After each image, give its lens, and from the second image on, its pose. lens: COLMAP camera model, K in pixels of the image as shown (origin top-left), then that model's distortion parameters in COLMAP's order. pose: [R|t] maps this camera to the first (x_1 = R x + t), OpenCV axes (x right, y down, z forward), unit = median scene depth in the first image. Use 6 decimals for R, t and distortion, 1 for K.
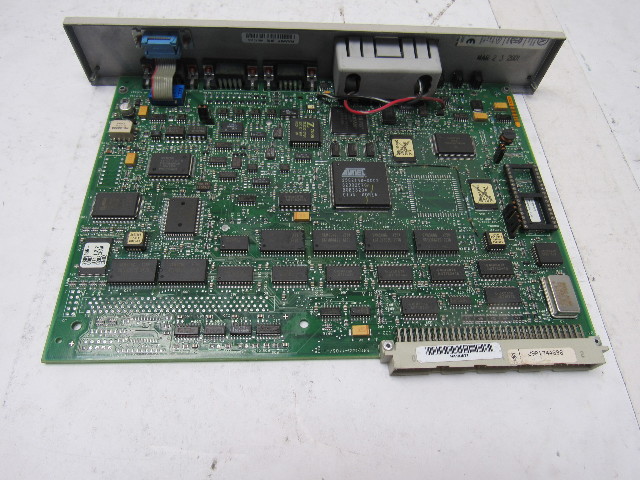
lens RADIAL K [[458.4, 0, 320.0], [0, 458.4, 240.0], [0, 0, 1]] dist [-0.022194, 0.000825]
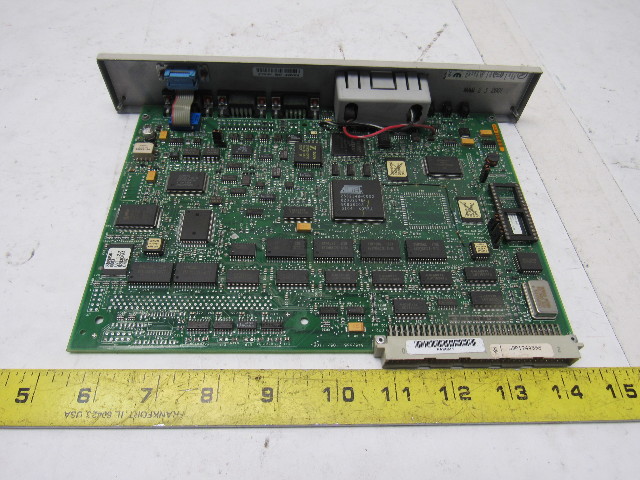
lens RADIAL K [[458.4, 0, 320.0], [0, 458.4, 240.0], [0, 0, 1]] dist [-0.022194, 0.000825]
pose [[0.999882, 0.006574, -0.013912, 0.014071], [-0.007721, 0.996427, -0.084108, 0.069608], [0.013309, 0.084206, 0.996359, -0.094897]]
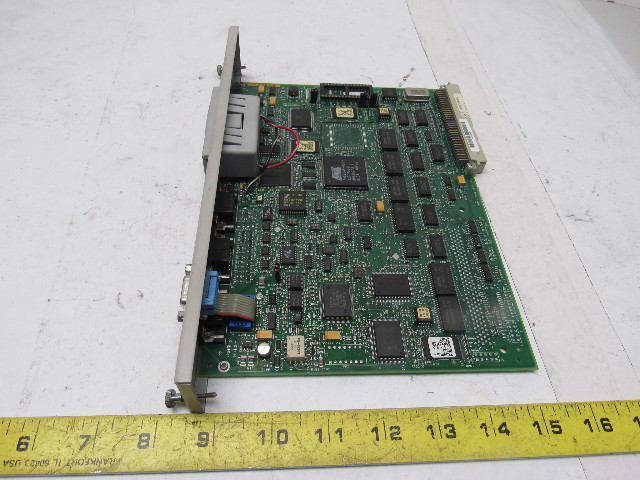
lens RADIAL K [[458.4, 0, 320.0], [0, 458.4, 240.0], [0, 0, 1]] dist [-0.022194, 0.000825]
pose [[-0.002839, -0.829567, 0.558401, -0.808154], [0.830453, 0.309121, 0.463456, -0.733782], [-0.557081, 0.465041, 0.688039, 0.242457]]
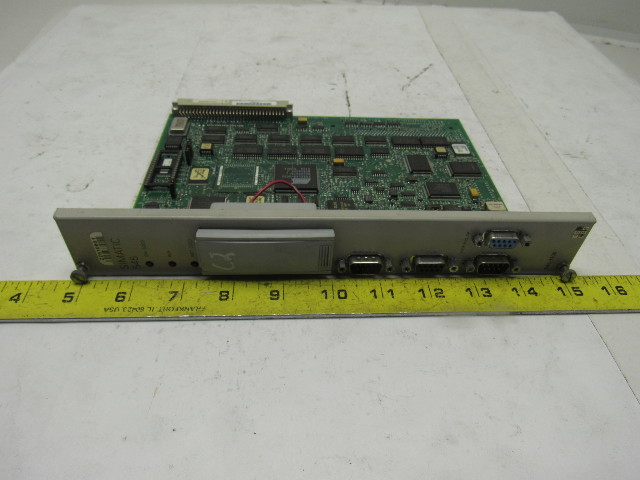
lens RADIAL K [[458.4, 0, 320.0], [0, 458.4, 240.0], [0, 0, 1]] dist [-0.022194, 0.000825]
pose [[-0.994387, -0.065357, -0.083202, 0.118963], [-0.066192, -0.229193, 0.971128, -1.455693], [-0.082540, 0.971184, 0.223581, 0.889619]]
